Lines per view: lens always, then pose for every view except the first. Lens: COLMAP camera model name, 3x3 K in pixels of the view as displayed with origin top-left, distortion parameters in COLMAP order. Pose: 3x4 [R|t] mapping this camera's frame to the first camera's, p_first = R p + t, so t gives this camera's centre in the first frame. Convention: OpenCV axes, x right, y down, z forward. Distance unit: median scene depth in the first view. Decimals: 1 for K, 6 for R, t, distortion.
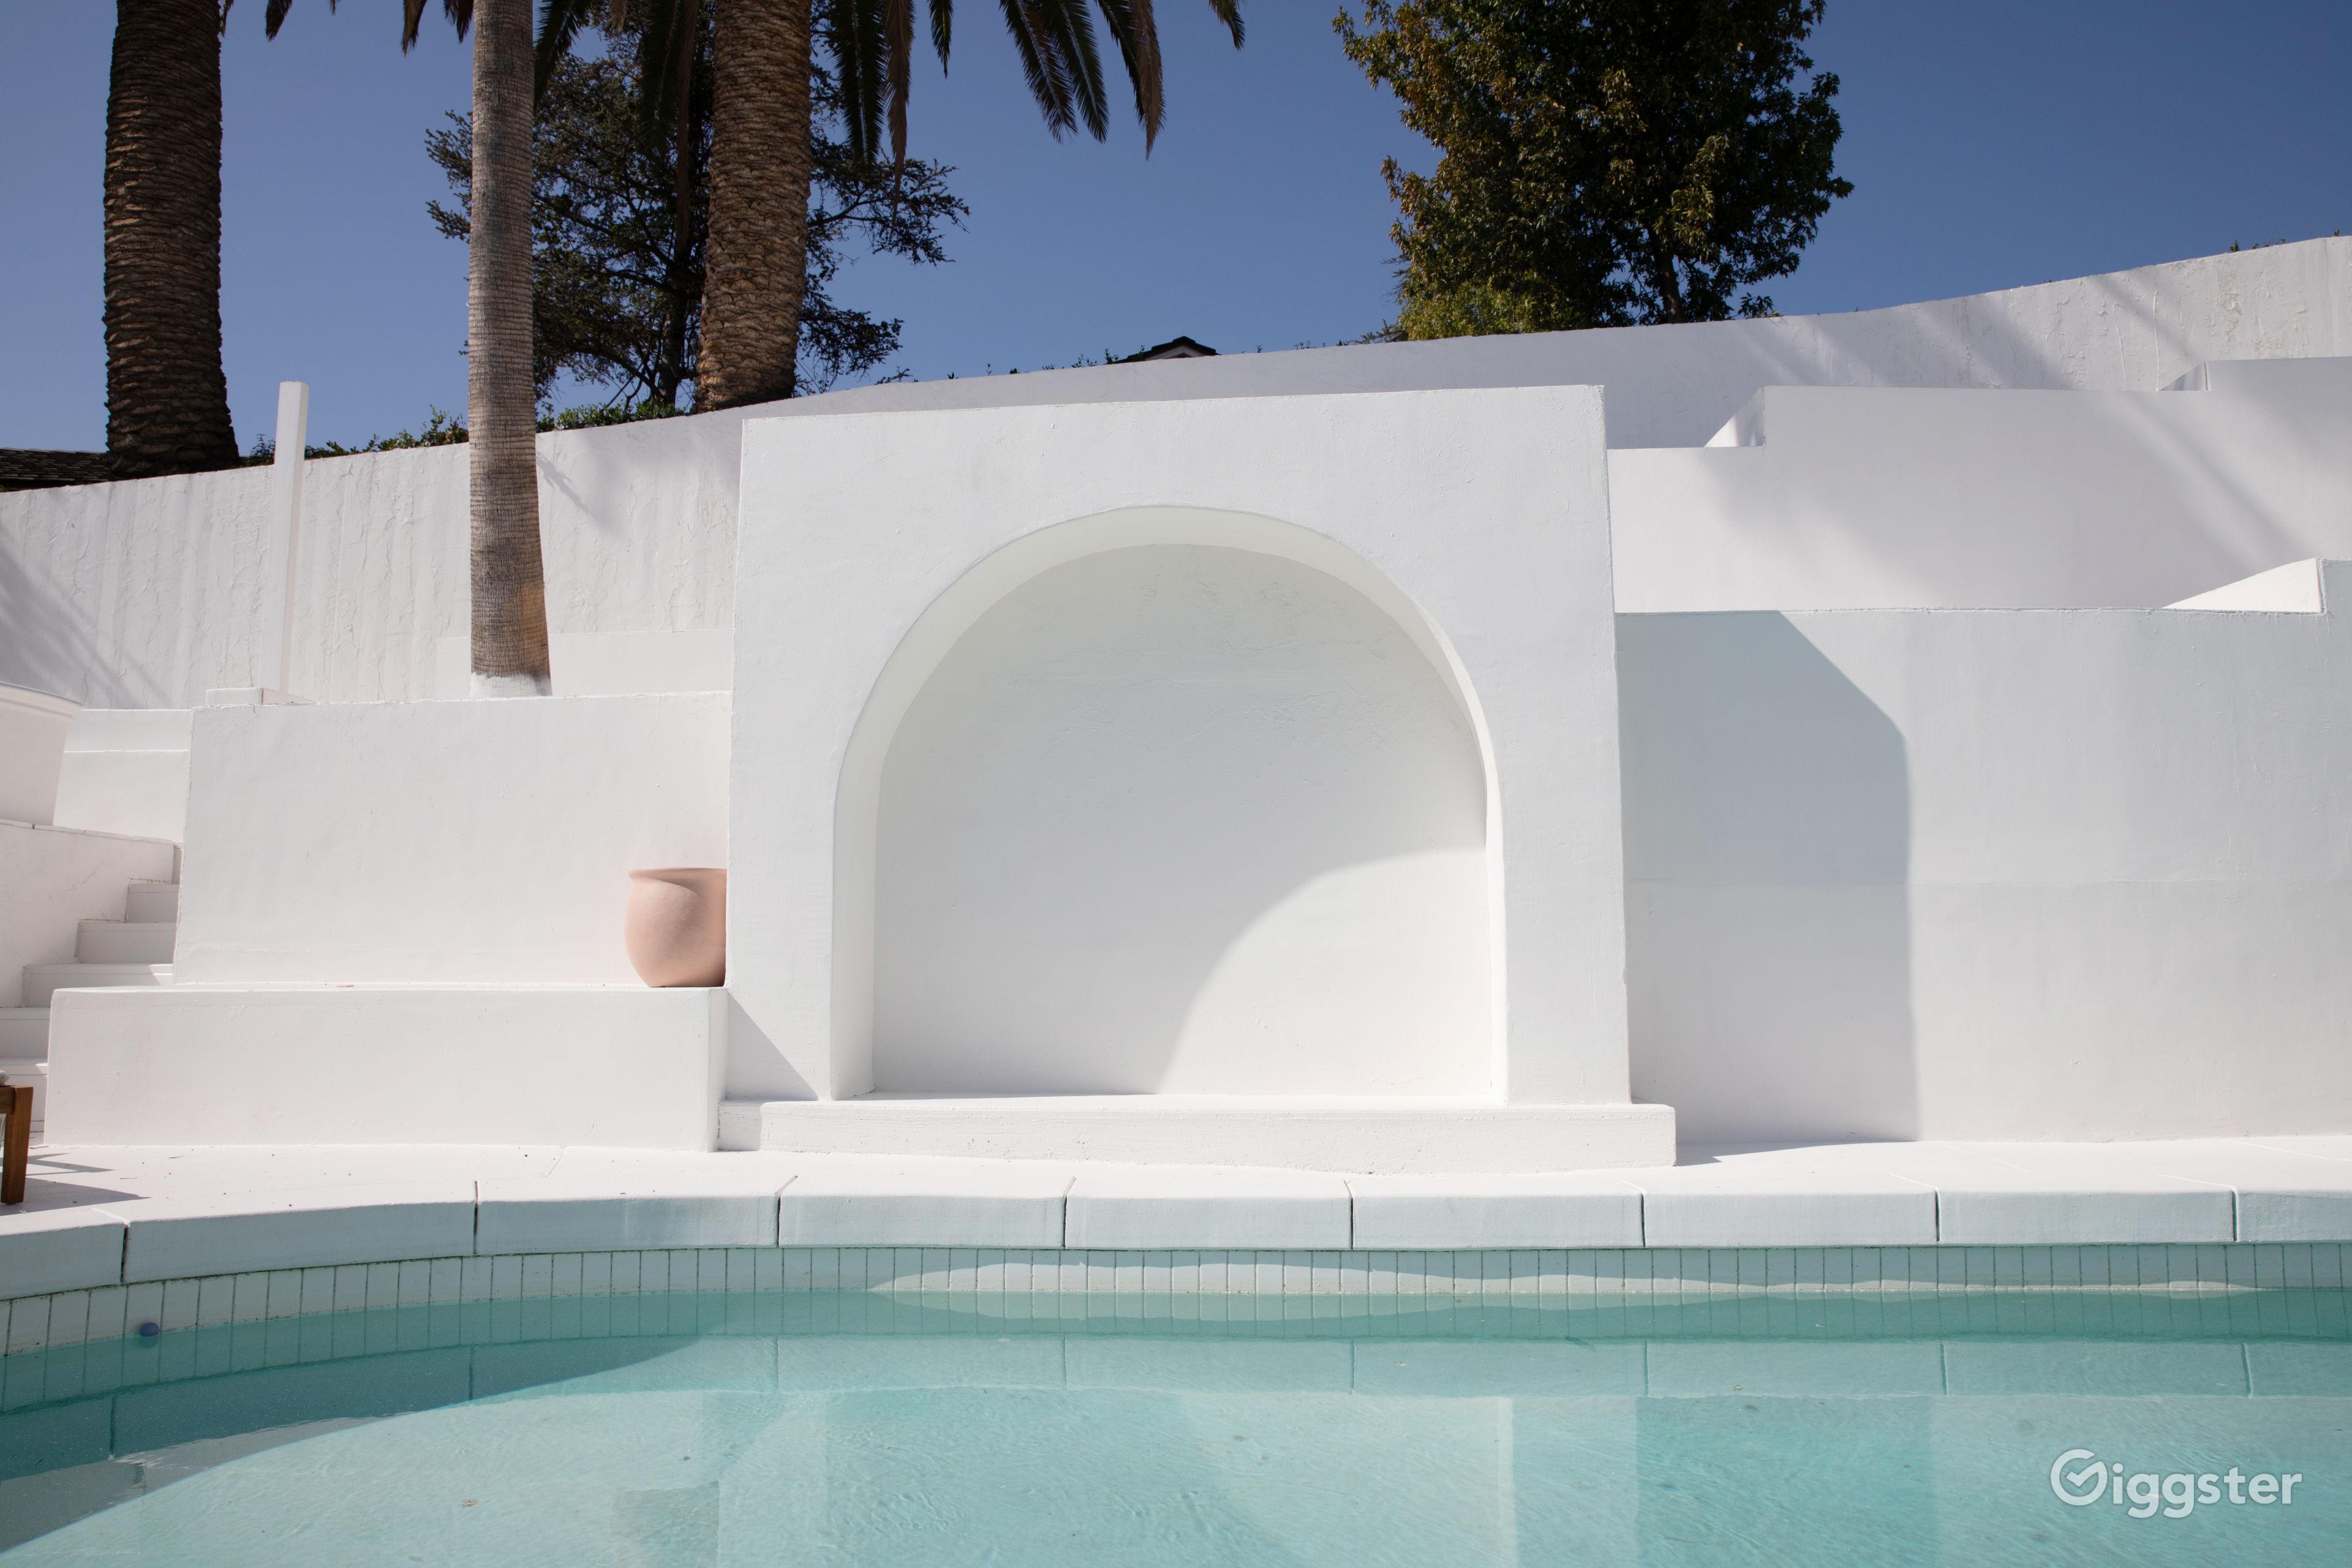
lens RADIAL K [[1577.6, 0, 1176.0], [0, 1577.6, 784.0], [0, 0, 1]] dist [-0.098508, 0.068564]
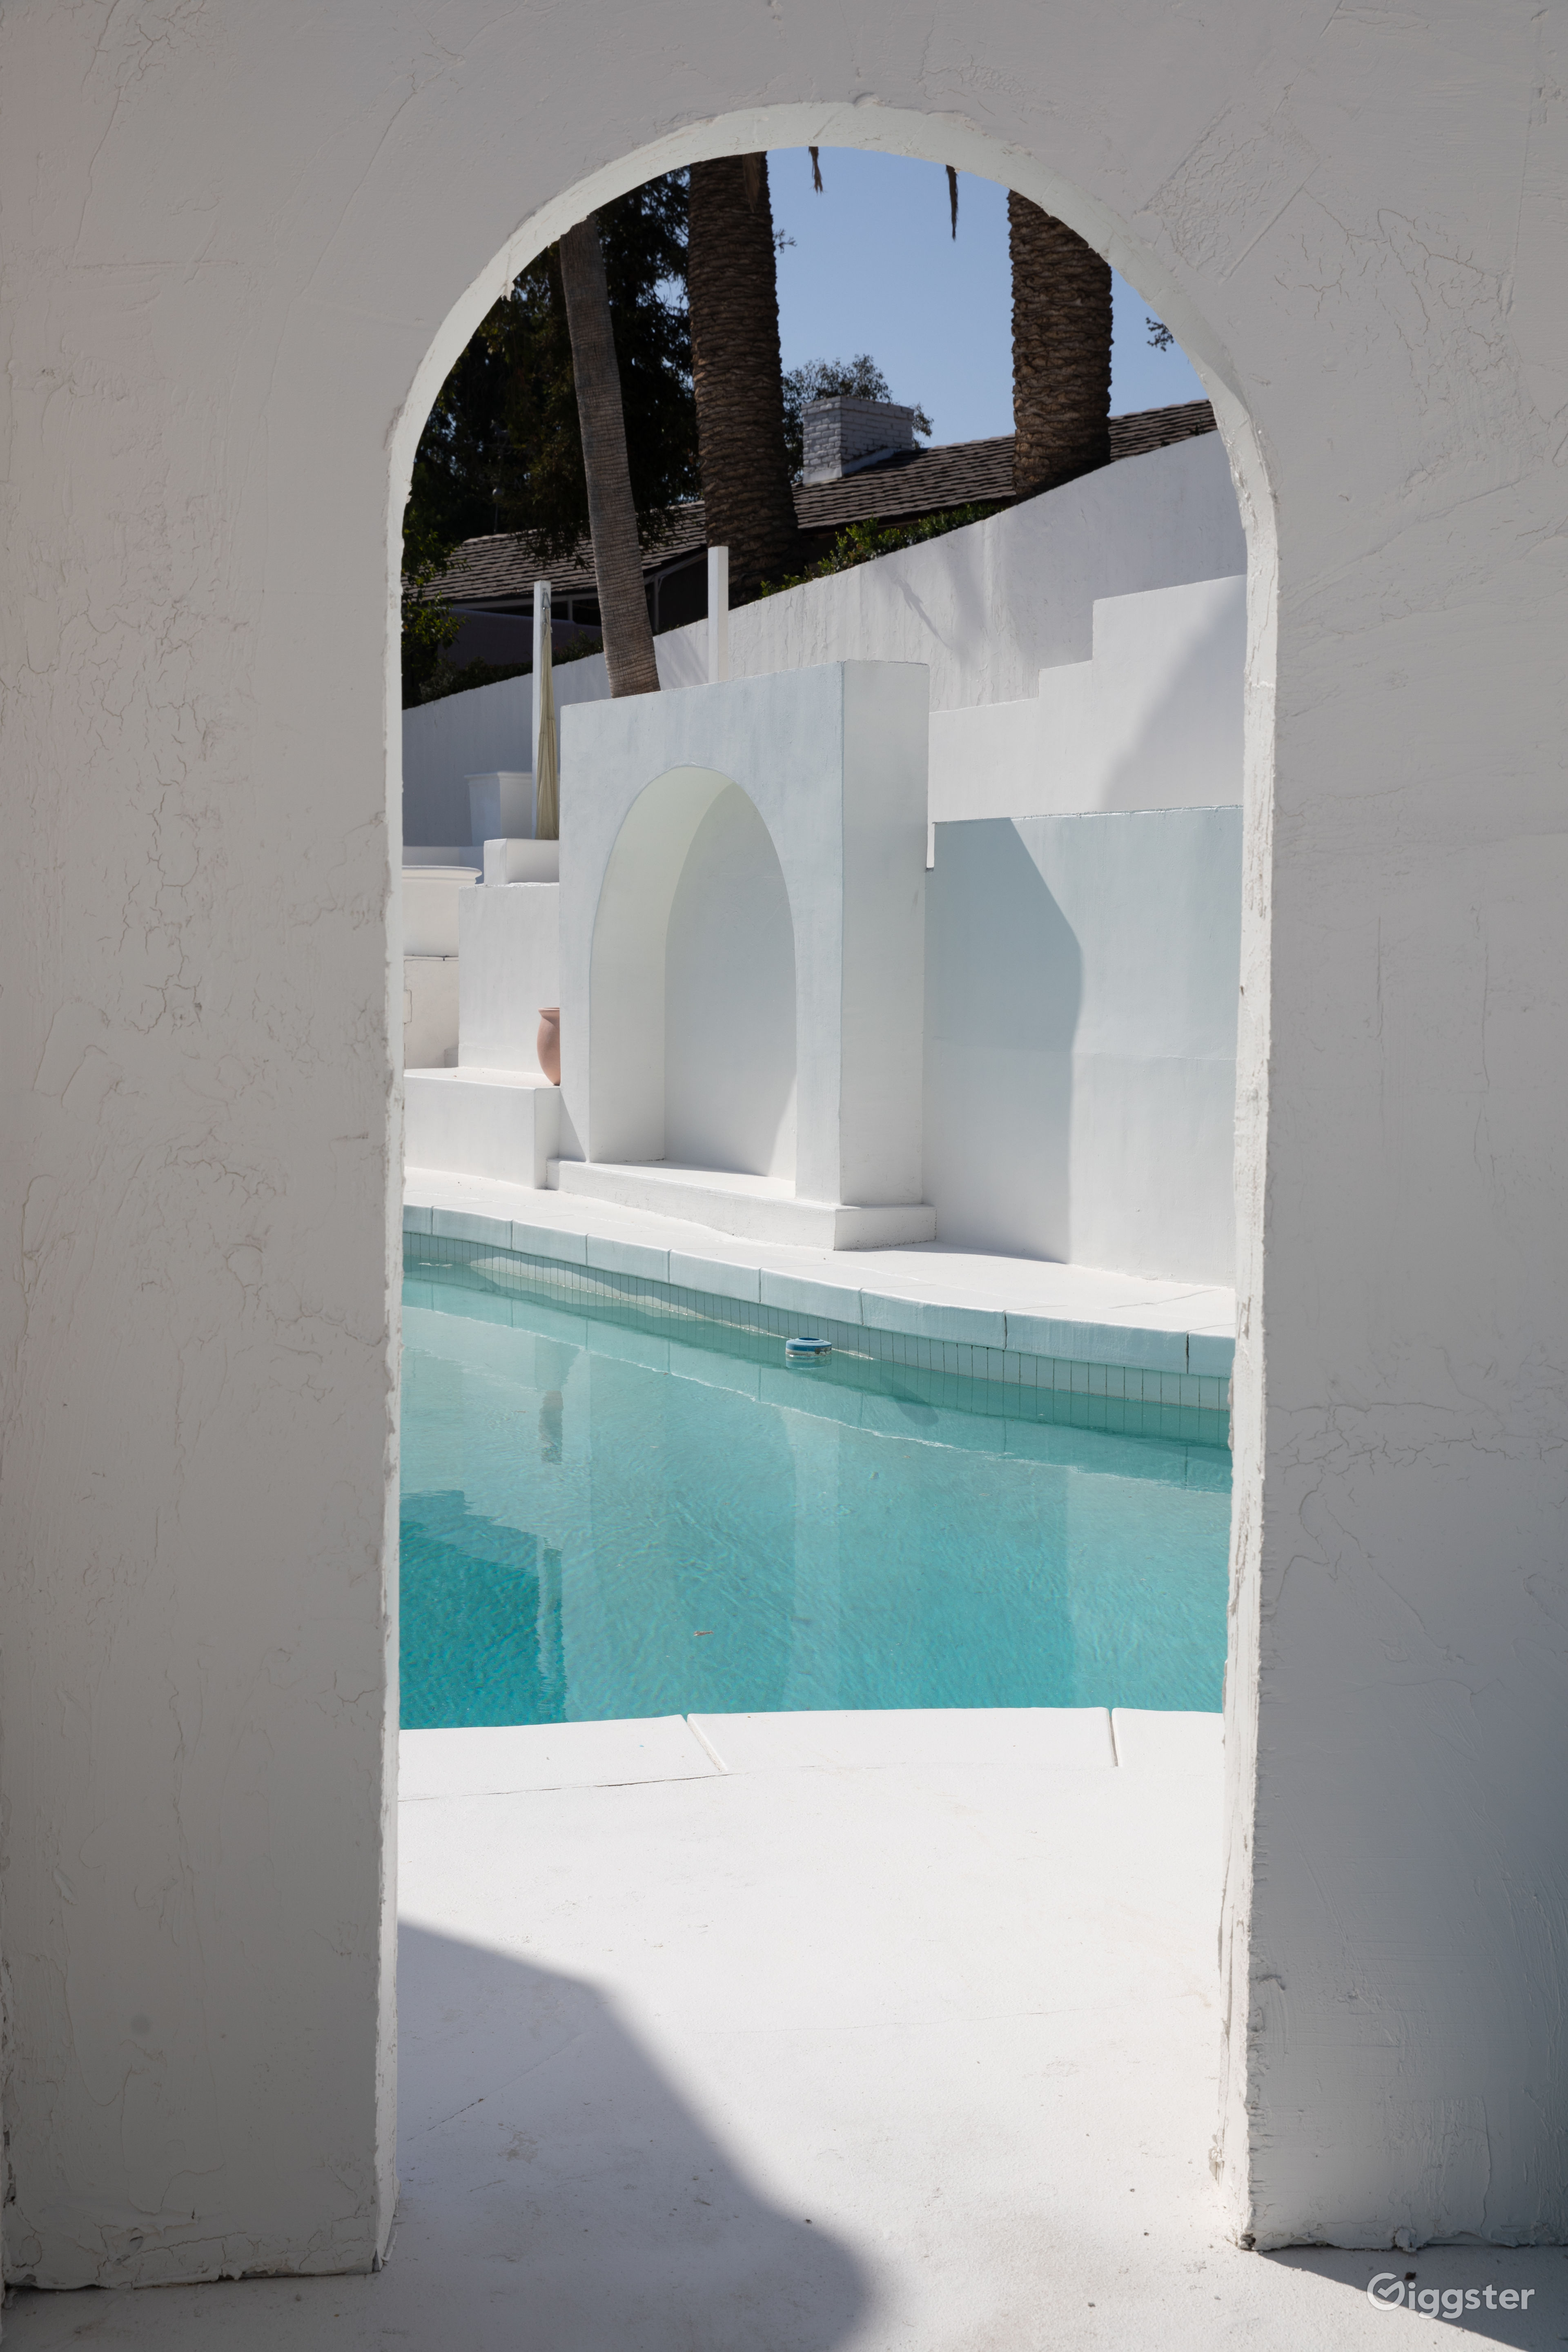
lens RADIAL K [[2710.0, 0, 784.0], [0, 2710.0, 1176.0], [0, 0, 1]] dist [0.014011, 0.013485]
pose [[0.578577, 0.076714, -0.812012, 2.015222], [0.087962, 0.983892, 0.155627, -0.181173], [0.810870, -0.161469, 0.562510, -0.350519]]
